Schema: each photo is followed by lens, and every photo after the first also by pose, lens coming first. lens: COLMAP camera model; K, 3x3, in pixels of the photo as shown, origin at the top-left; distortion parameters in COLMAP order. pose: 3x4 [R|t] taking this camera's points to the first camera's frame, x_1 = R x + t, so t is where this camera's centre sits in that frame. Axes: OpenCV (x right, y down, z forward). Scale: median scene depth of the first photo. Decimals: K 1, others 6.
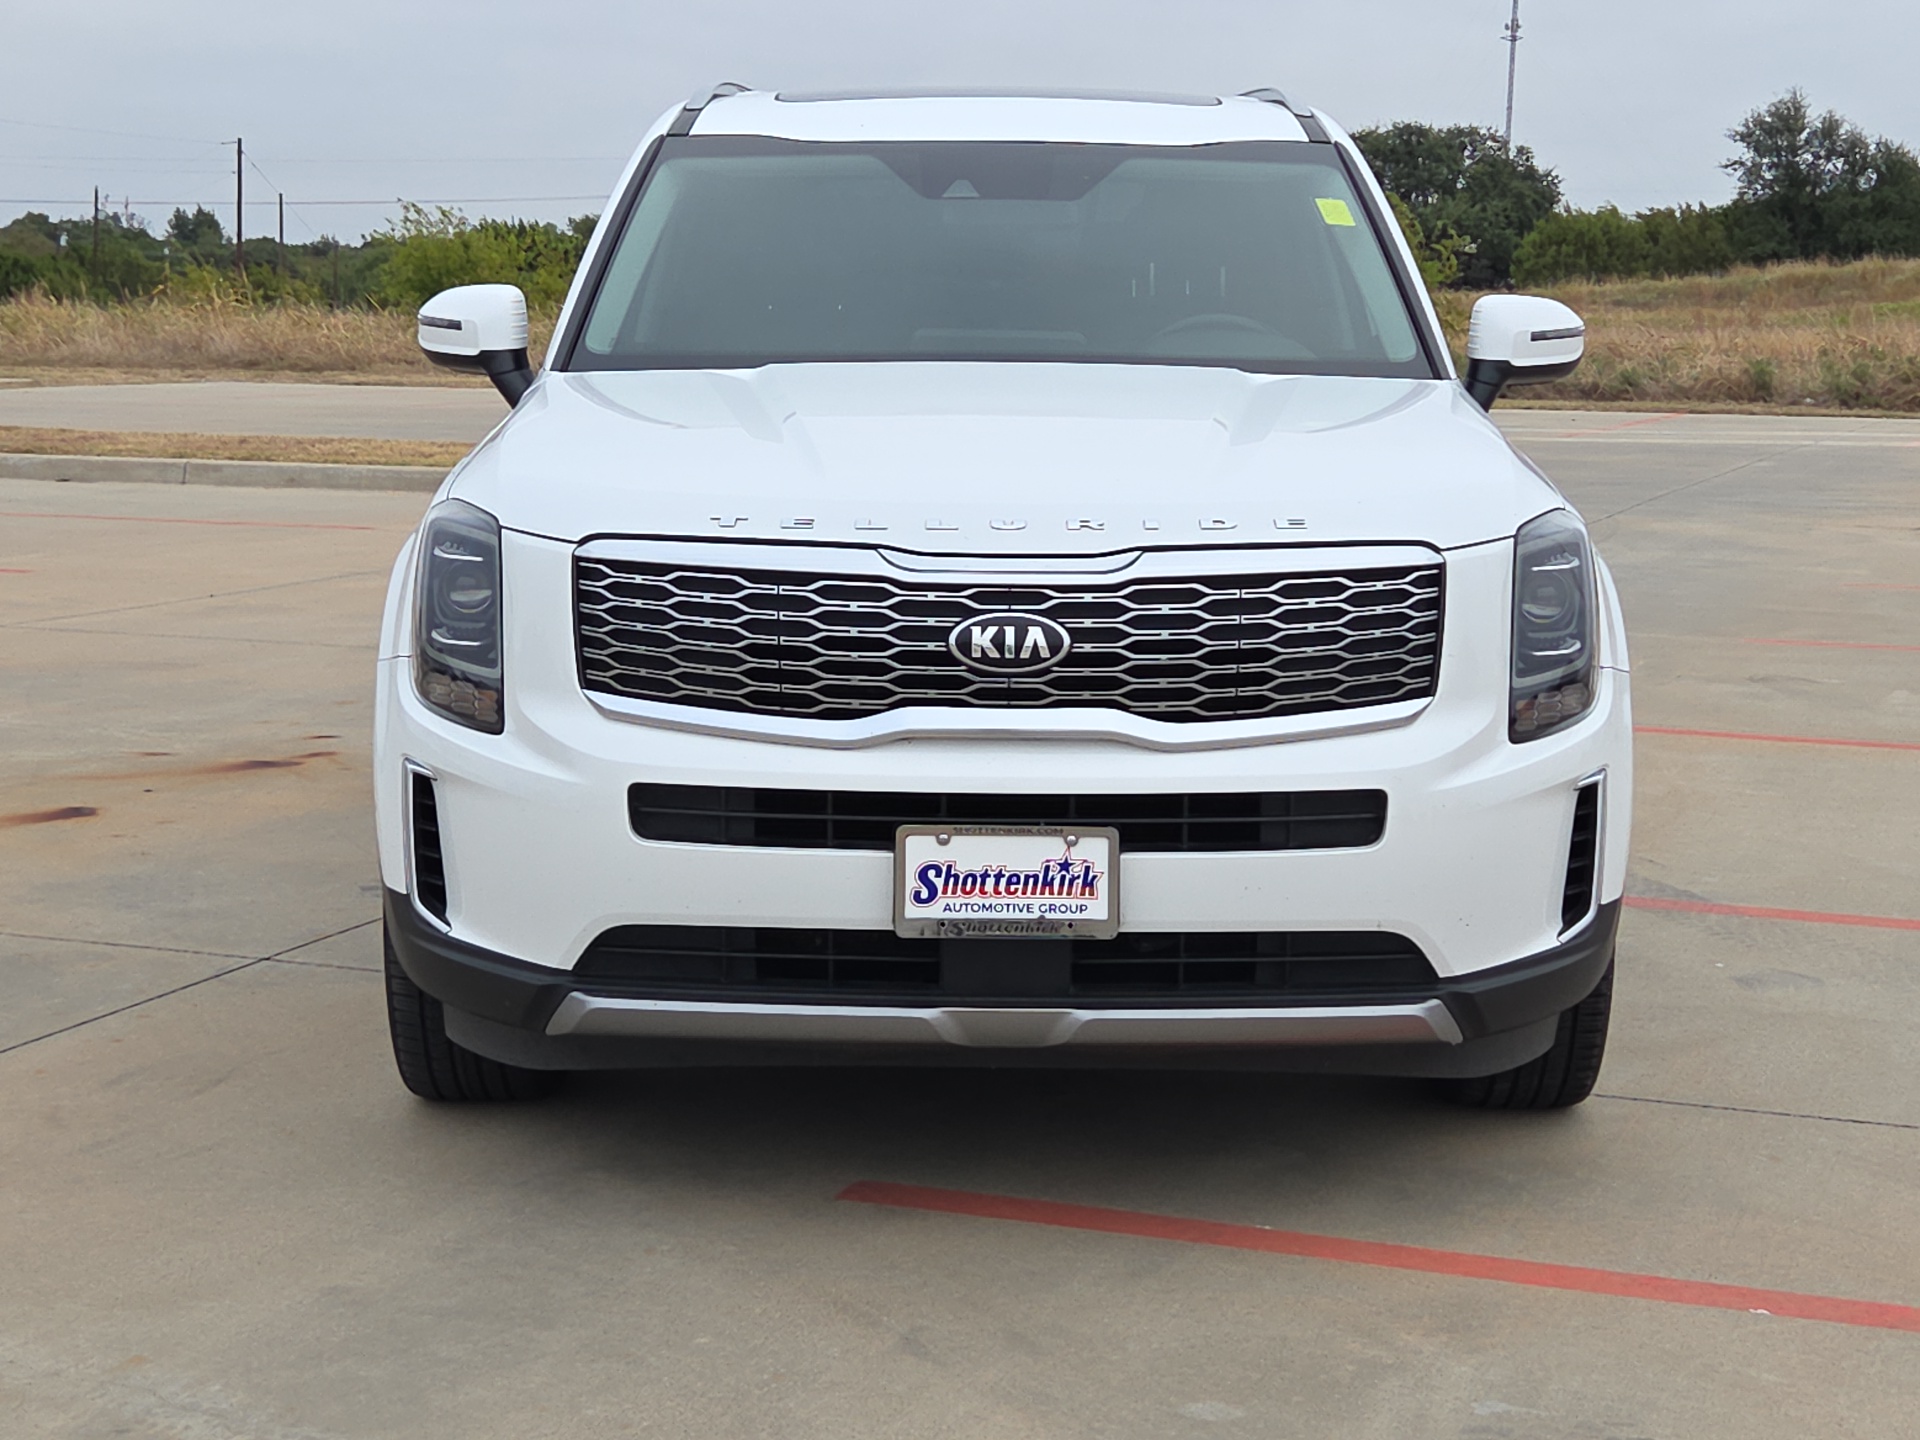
lens RADIAL K [[2733.1, 0, 960.0], [0, 2733.1, 720.0], [0, 0, 1]] dist [0.034692, 0.017472]
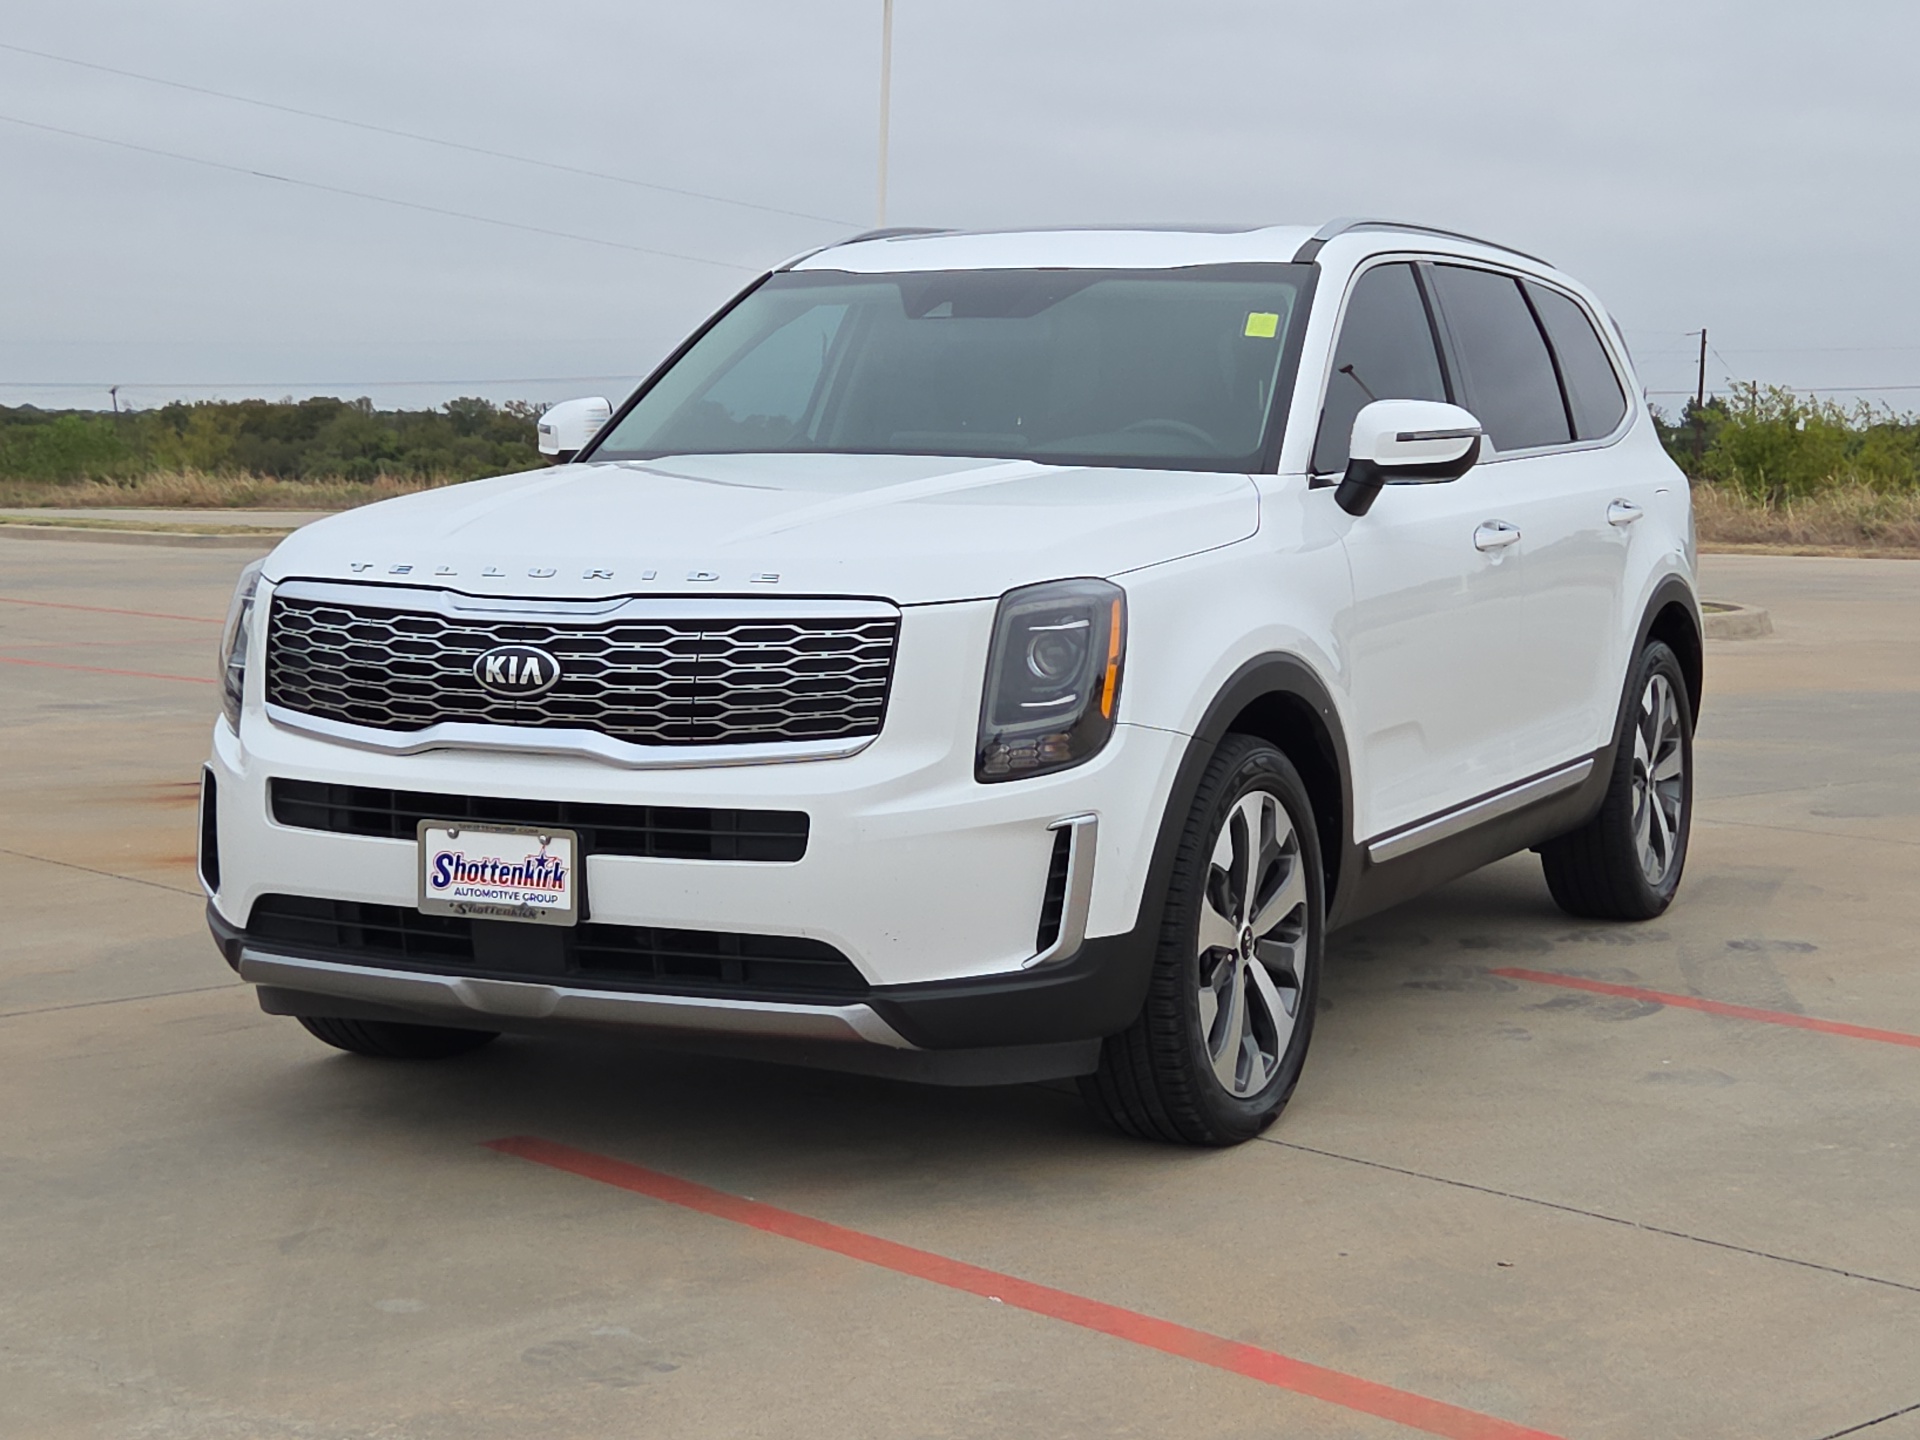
lens RADIAL K [[2532.6, 0, 960.0], [0, 2532.6, 720.0], [0, 0, 1]] dist [0.037741, 0.012322]
pose [[0.938514, 0.040346, -0.342876, 0.574399], [-0.056471, 0.997712, -0.037171, 0.022874], [0.340592, 0.054248, 0.938645, 0.035272]]
